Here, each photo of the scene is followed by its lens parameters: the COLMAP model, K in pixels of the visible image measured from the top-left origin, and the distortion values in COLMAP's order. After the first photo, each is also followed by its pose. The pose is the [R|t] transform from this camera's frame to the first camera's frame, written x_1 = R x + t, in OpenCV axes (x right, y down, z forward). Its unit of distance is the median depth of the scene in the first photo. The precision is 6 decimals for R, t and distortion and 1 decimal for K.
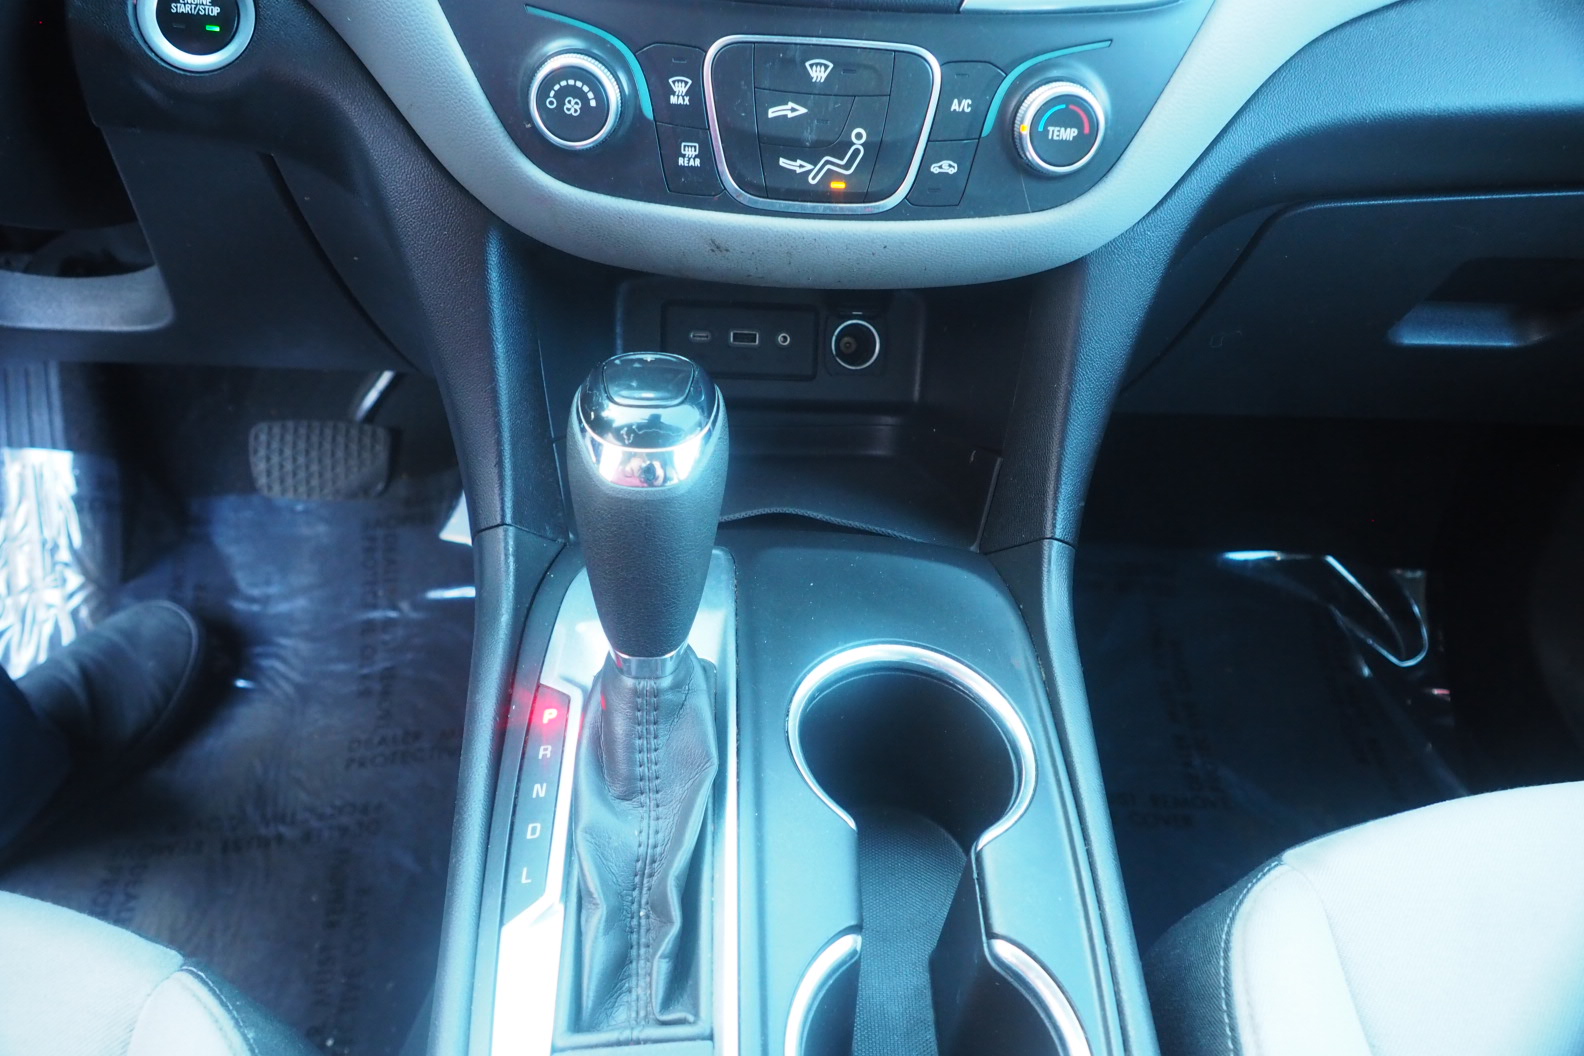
lens RADIAL K [[1117.8, 0, 800.3], [0, 1117.8, 527.0], [0, 0, 1]] dist [-0.041420, 0.015362]
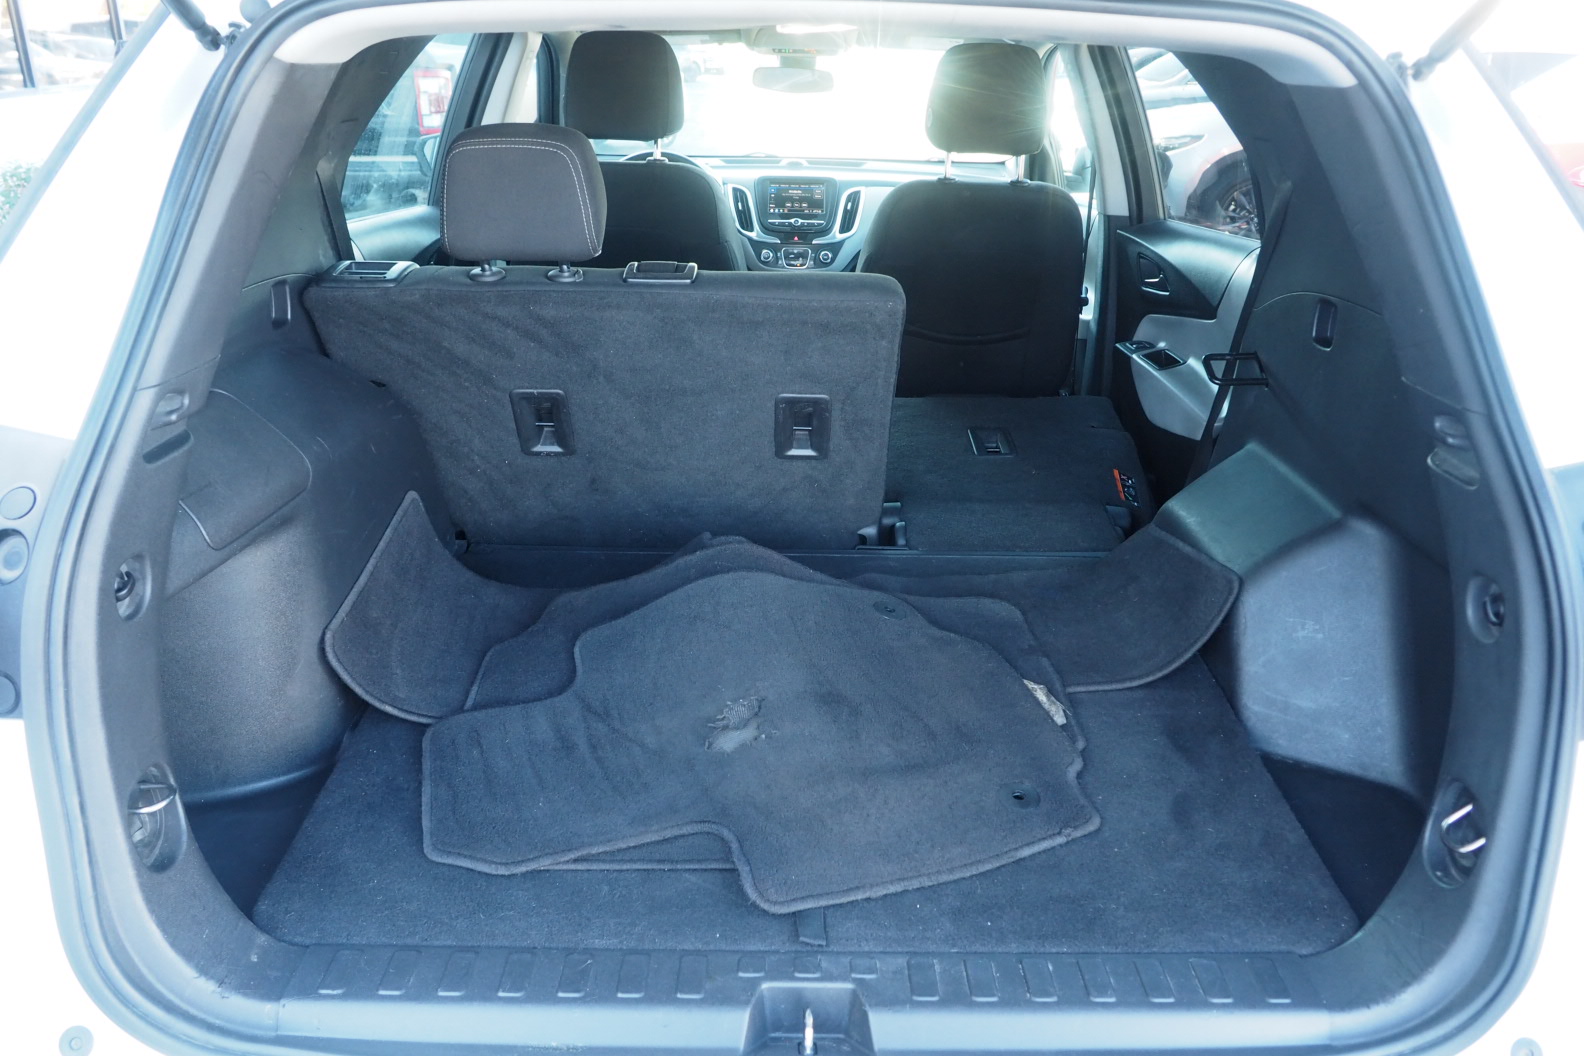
lens RADIAL K [[1230.7, 0, 791.7], [0, 1230.7, 527.1], [0, 0, 1]] dist [-0.027572, 0.014154]
pose [[0.997837, -0.031688, -0.057602, 0.444912], [0.013425, 0.955921, -0.293317, 4.190250], [0.064358, 0.291909, 0.954278, -7.064653]]
